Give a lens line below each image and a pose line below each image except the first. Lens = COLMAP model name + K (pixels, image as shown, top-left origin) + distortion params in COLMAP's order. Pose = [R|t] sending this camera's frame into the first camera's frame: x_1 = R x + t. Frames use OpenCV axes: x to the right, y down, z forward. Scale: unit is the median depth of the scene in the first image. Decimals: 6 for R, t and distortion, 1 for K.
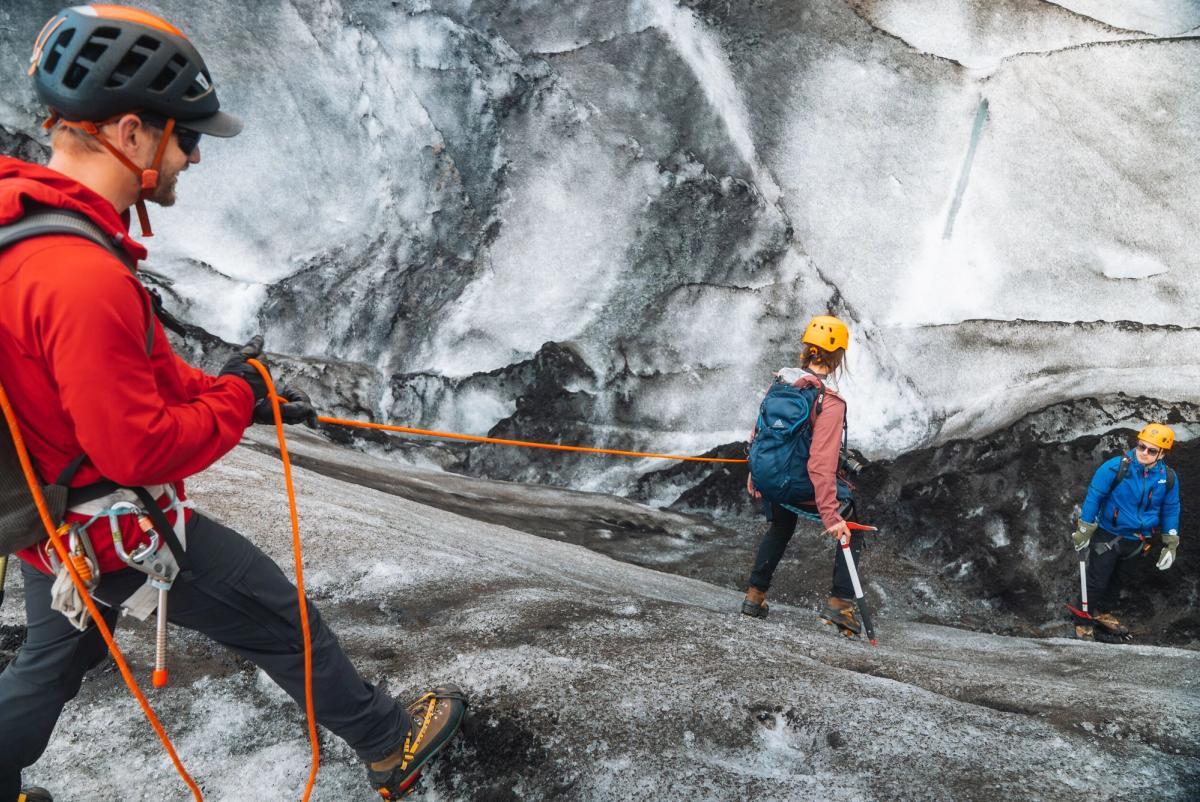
lens RADIAL K [[993.3, 0, 600.0], [0, 993.3, 401.0], [0, 0, 1]] dist [-0.123522, 0.199846]
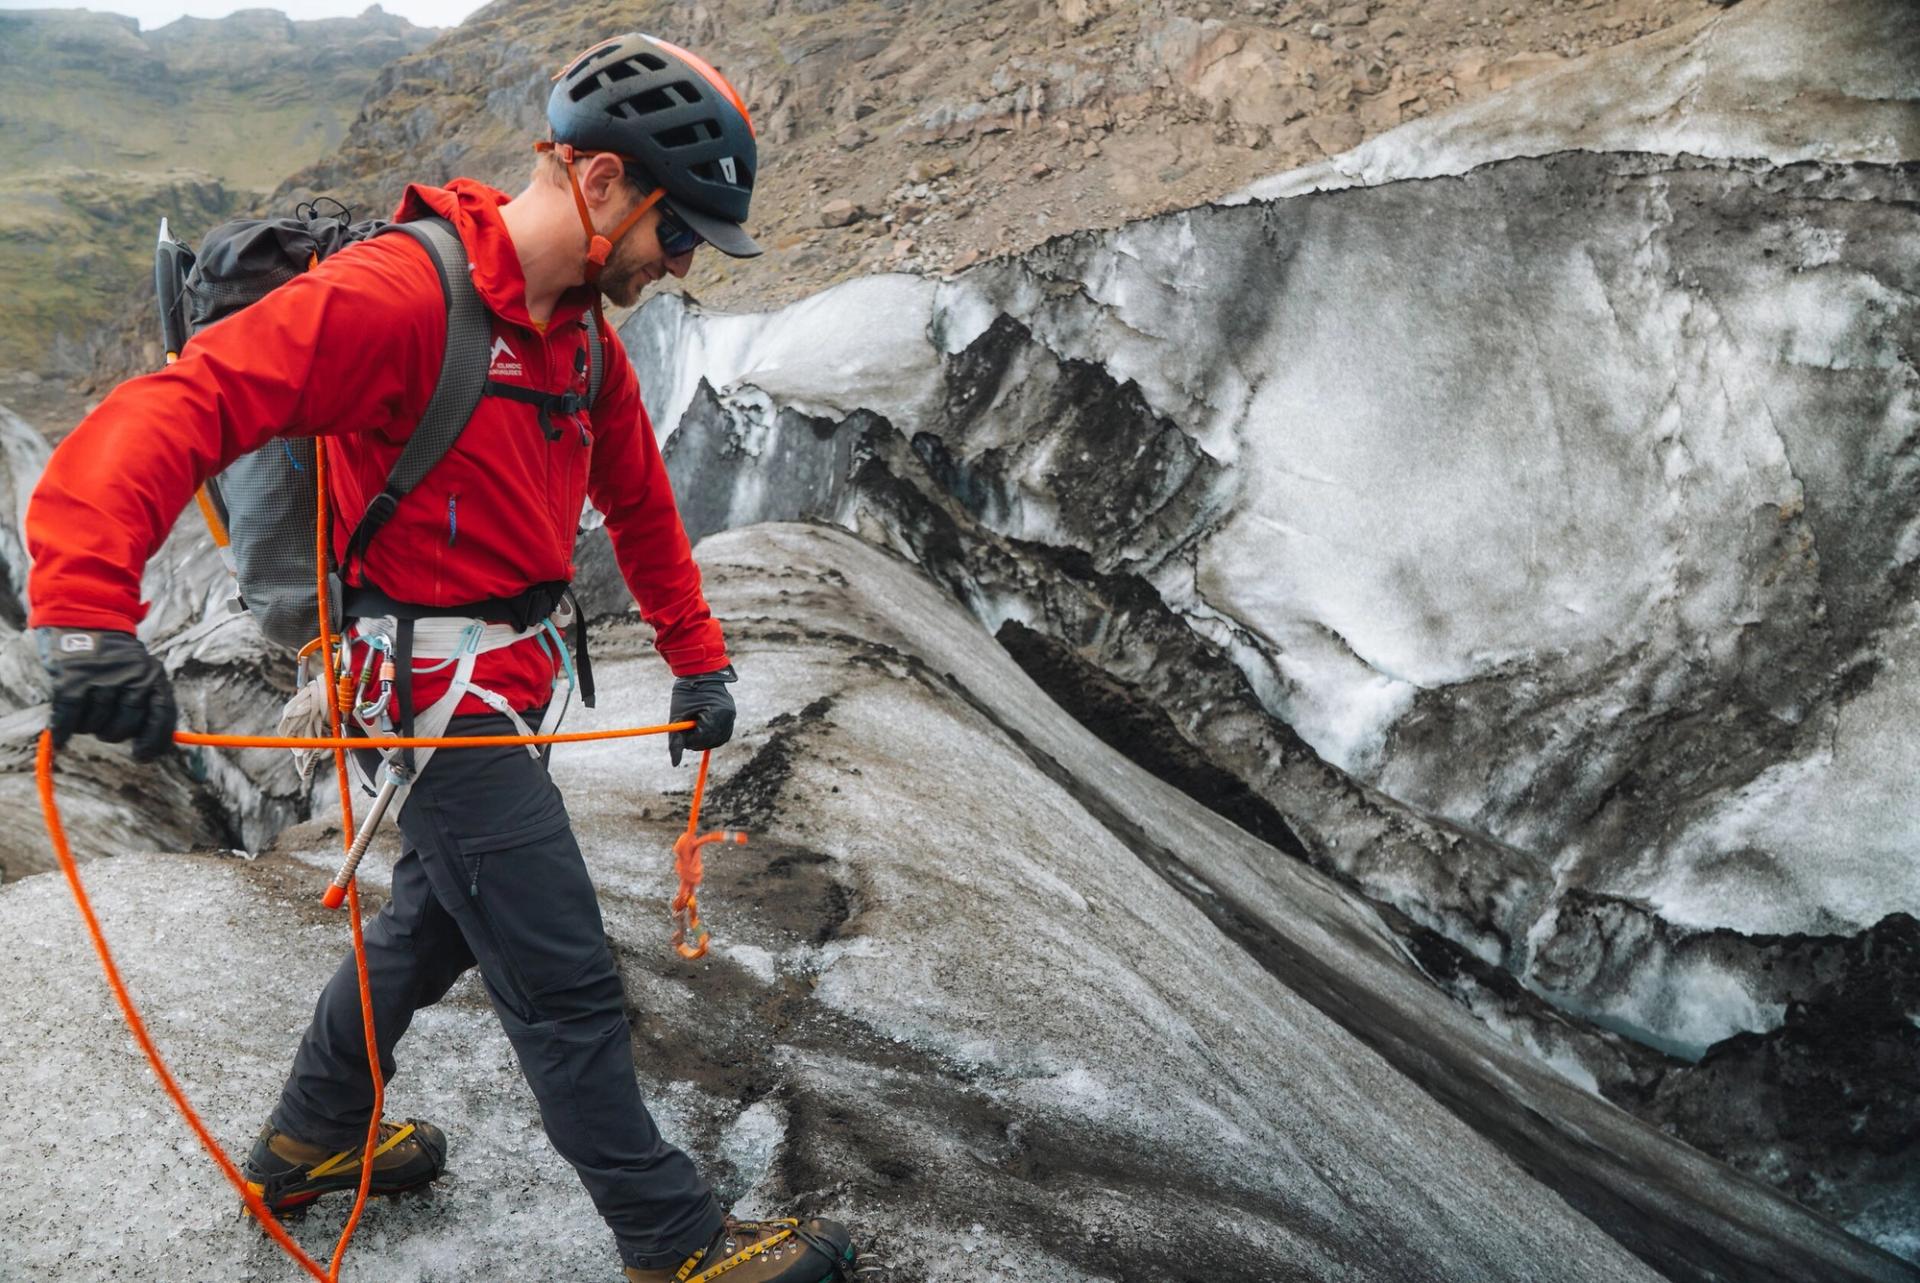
lens RADIAL K [[1589.3, 0, 960.0], [0, 1589.3, 641.5], [0, 0, 1]] dist [-0.123522, 0.199846]
pose [[0.655520, 0.162060, -0.737584, 0.180407], [-0.311996, 0.947568, -0.069086, 0.009248], [0.687715, 0.275411, 0.671712, 0.147110]]
